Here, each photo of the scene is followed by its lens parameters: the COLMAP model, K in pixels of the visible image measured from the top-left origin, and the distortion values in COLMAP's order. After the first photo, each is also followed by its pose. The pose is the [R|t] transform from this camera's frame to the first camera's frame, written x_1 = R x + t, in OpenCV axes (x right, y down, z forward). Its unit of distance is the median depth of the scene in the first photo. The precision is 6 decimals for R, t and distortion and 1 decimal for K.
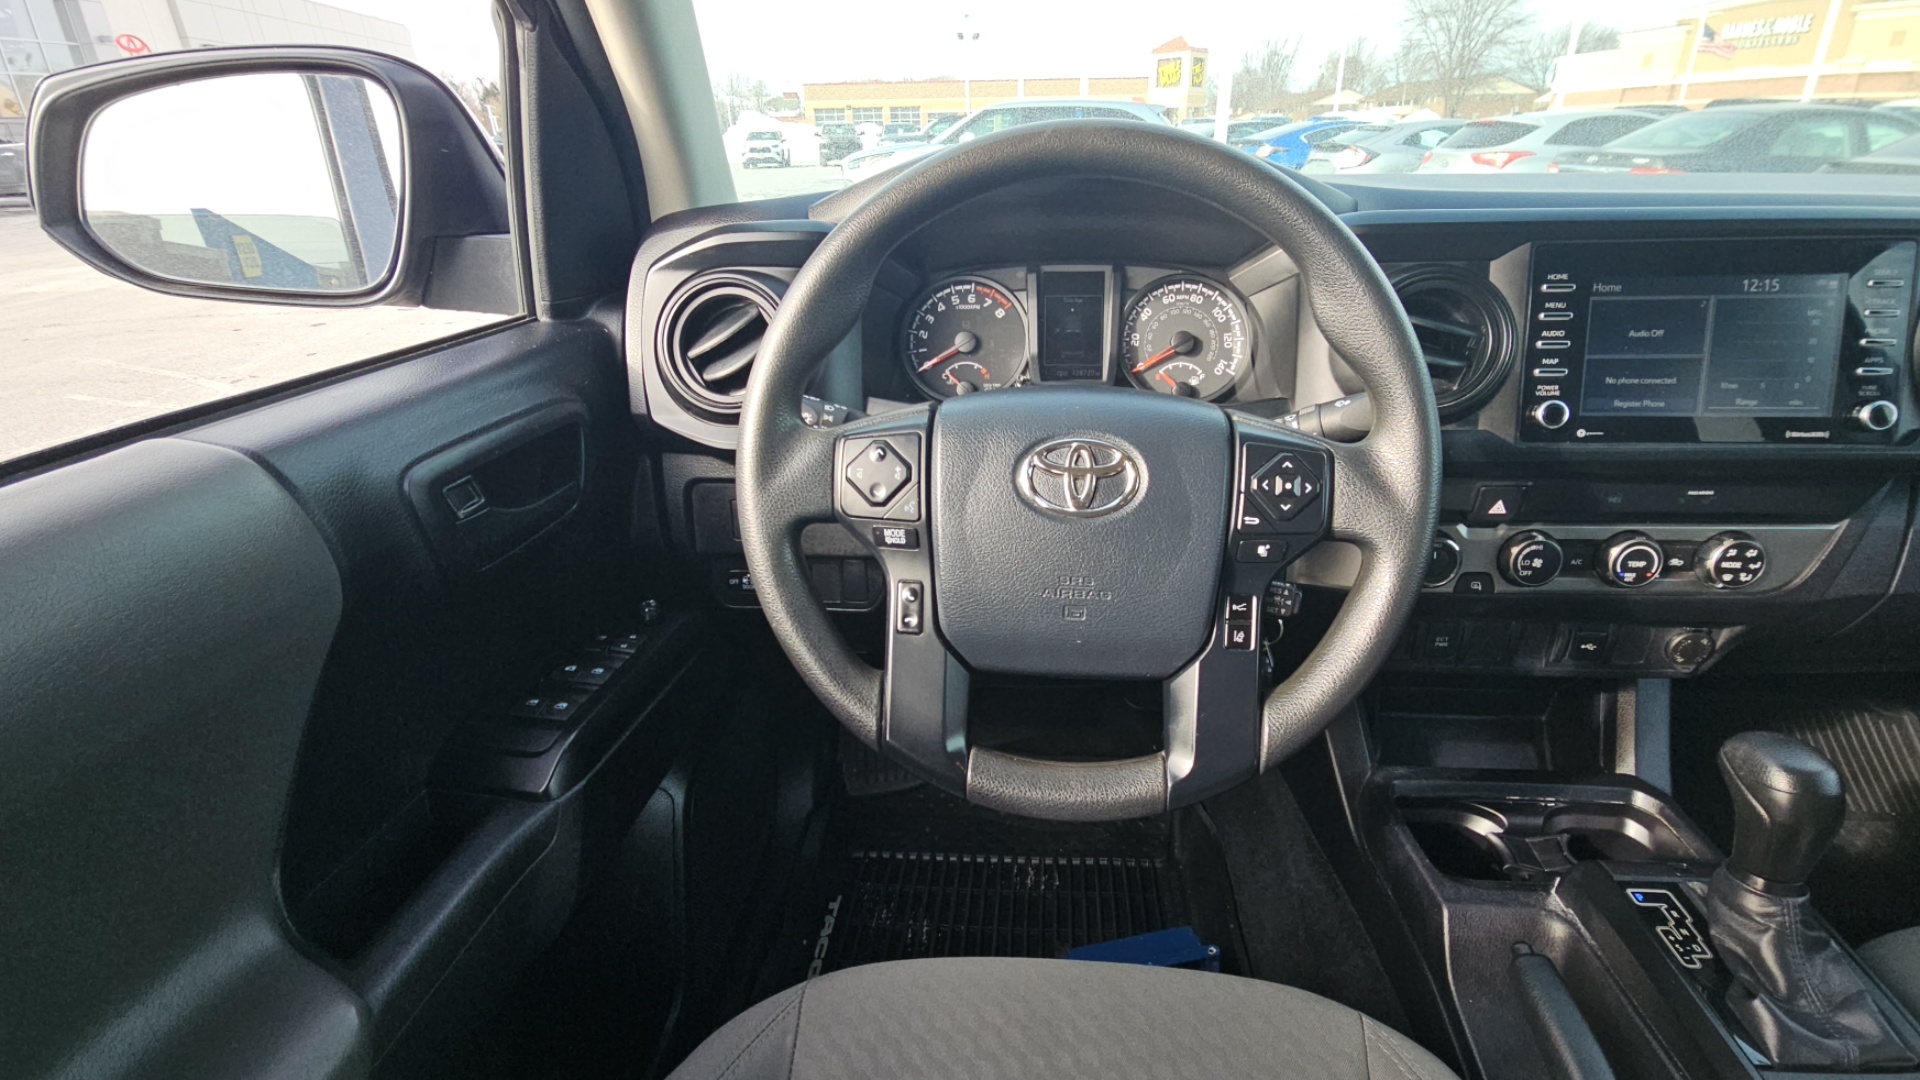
lens RADIAL K [[858.0, 0, 981.1], [0, 858.0, 544.8], [0, 0, 1]] dist [0.004298, -0.000495]
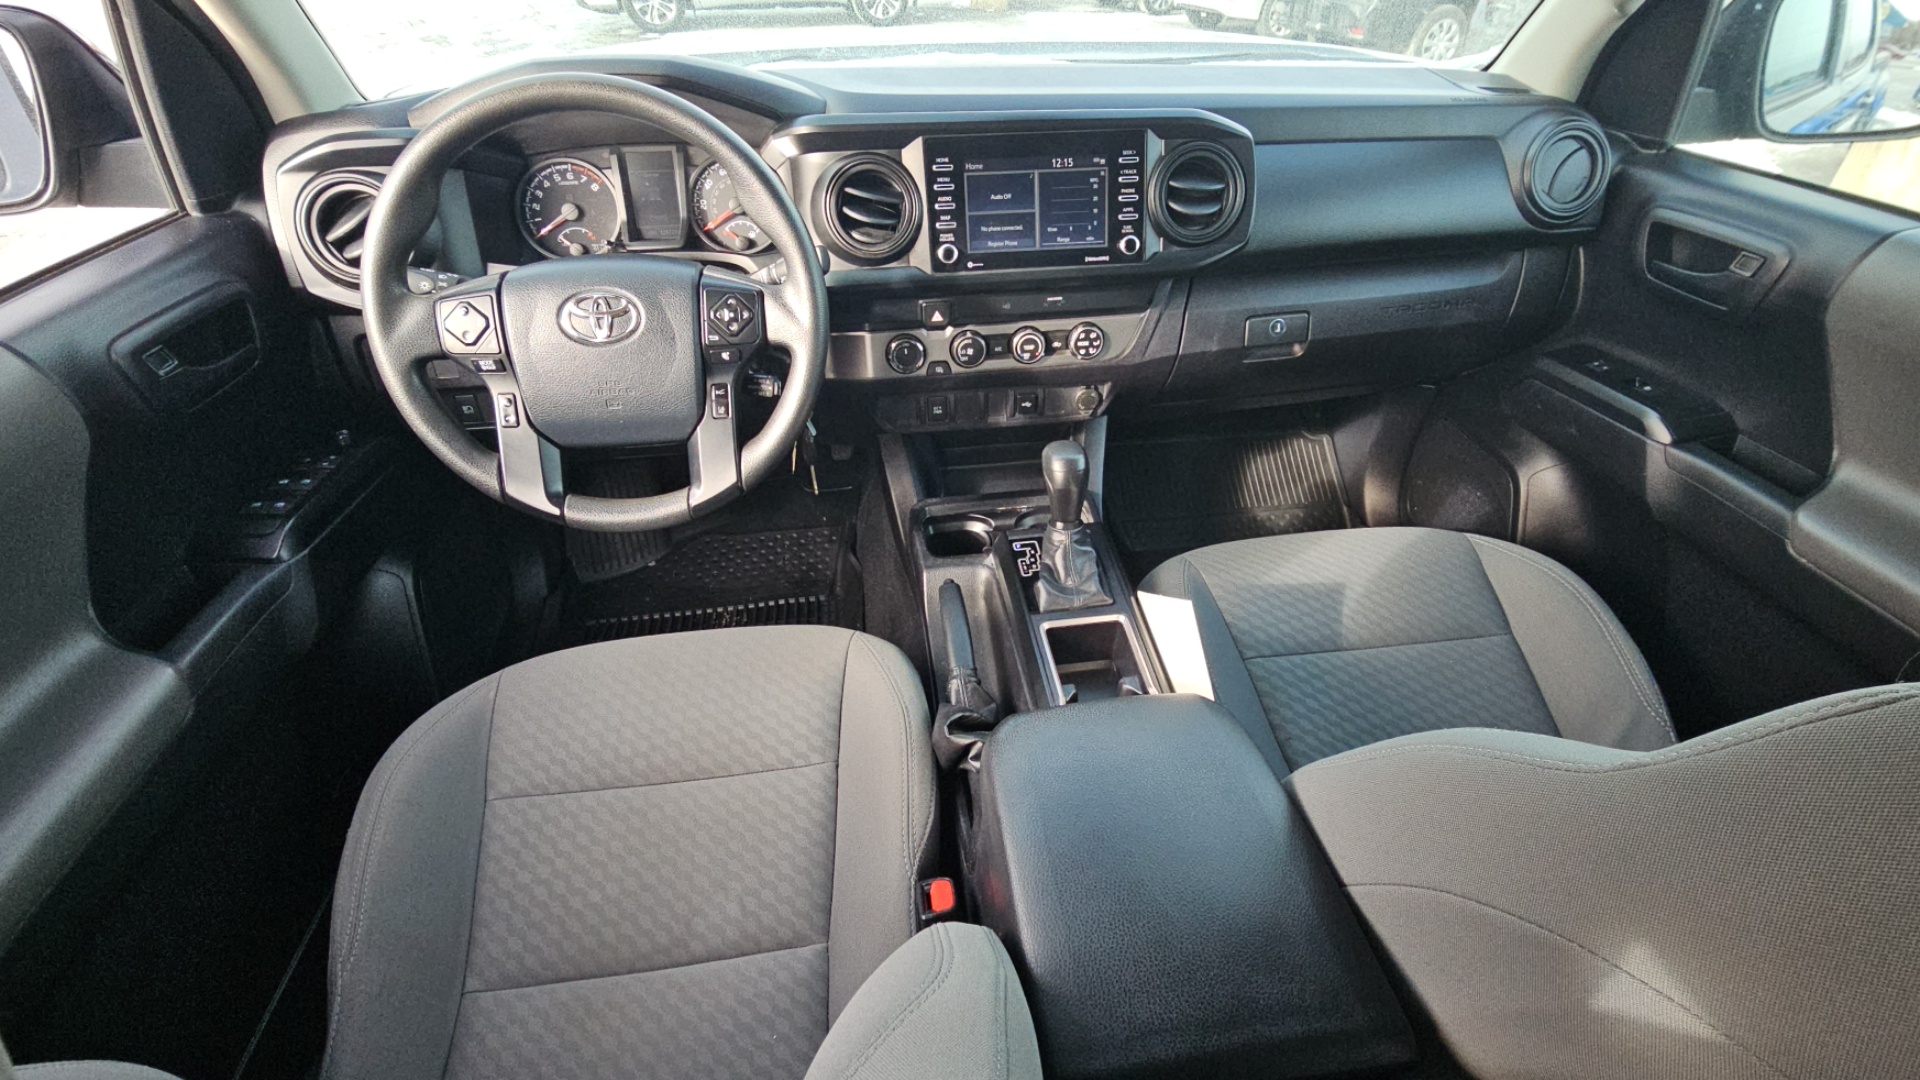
lens RADIAL K [[863.6, 0, 987.5], [0, 863.6, 549.2], [0, 0, 1]] dist [0.006378, -0.004069]
pose [[0.975577, -0.118528, 0.184932, 0.351089], [0.078777, 0.974707, 0.209144, 0.045818], [-0.205044, -0.189468, 0.960239, -0.582586]]
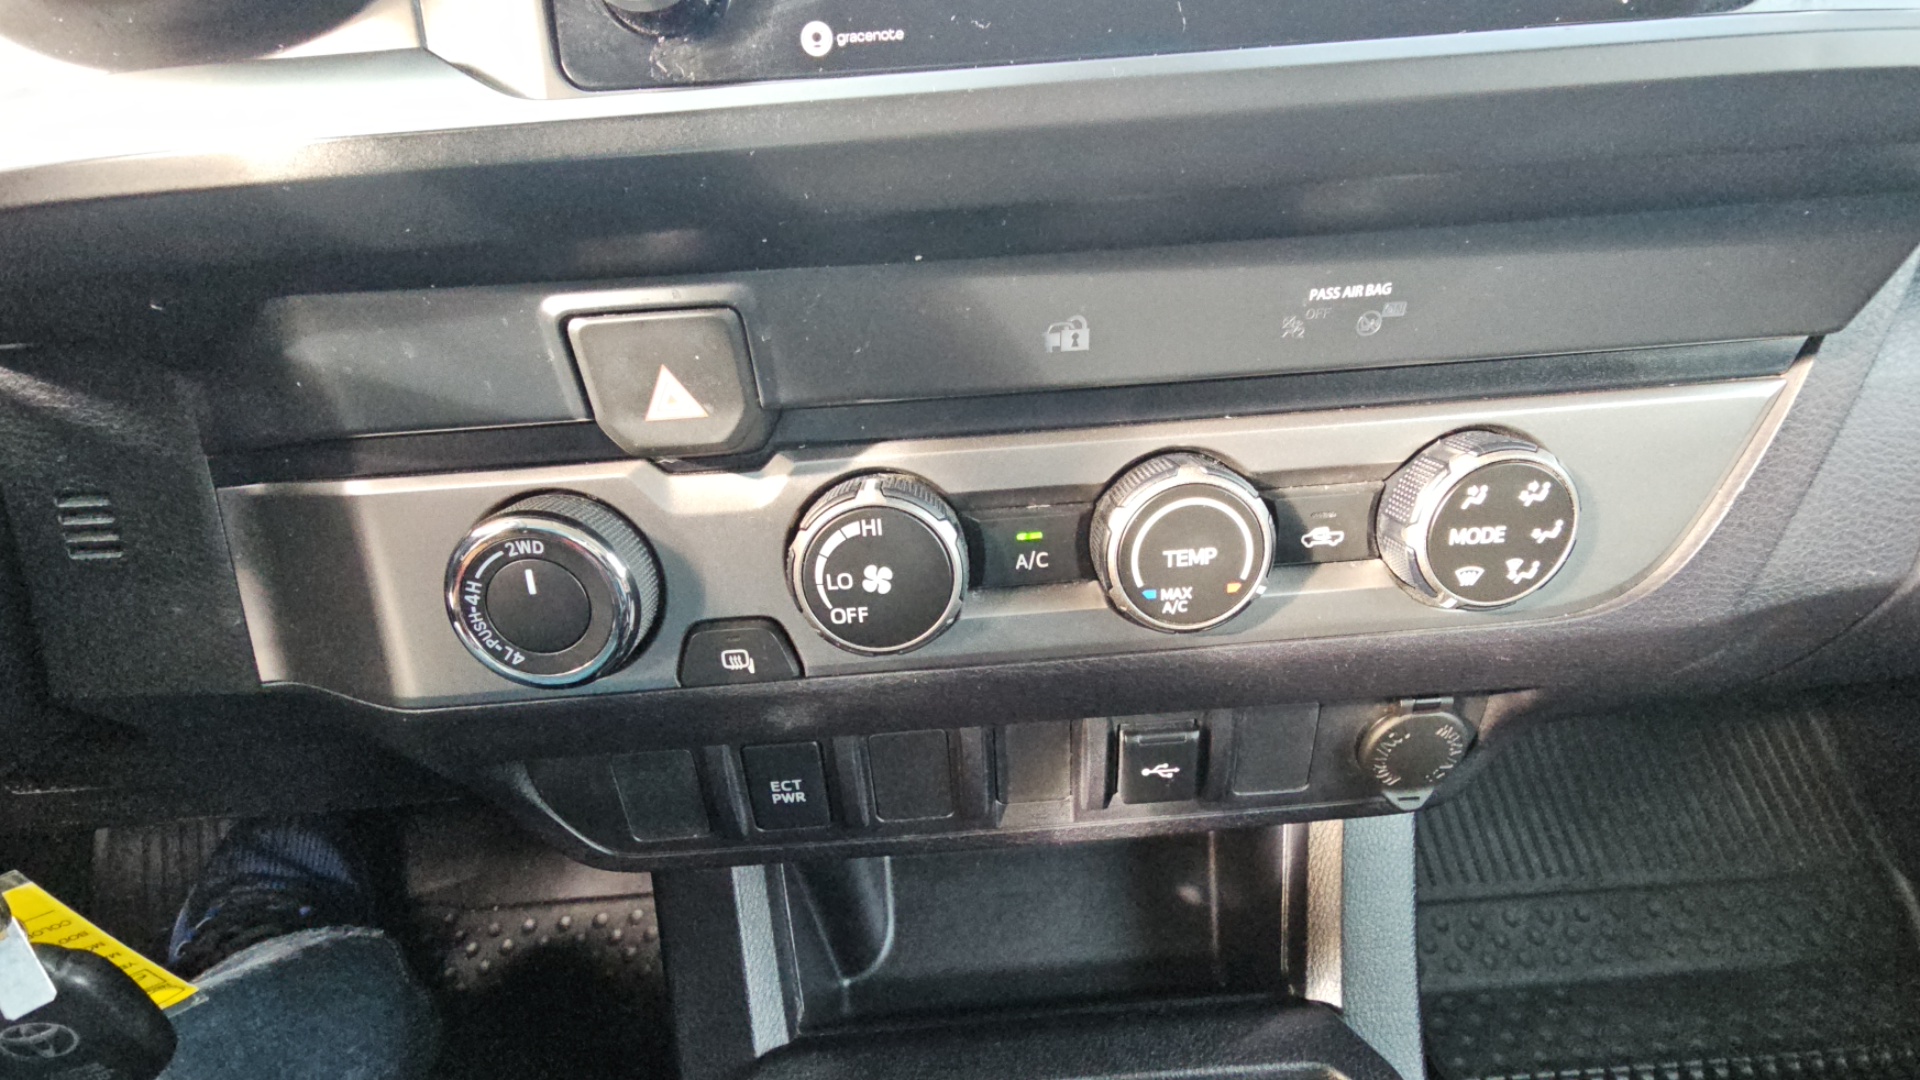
lens RADIAL K [[858.0, 0, 981.1], [0, 858.0, 544.8], [0, 0, 1]] dist [0.004298, -0.000495]
pose [[0.990657, -0.084356, 0.107161, 0.660042], [0.079849, 0.995760, 0.045681, -0.001324], [-0.110560, -0.036698, 0.993192, 0.711367]]
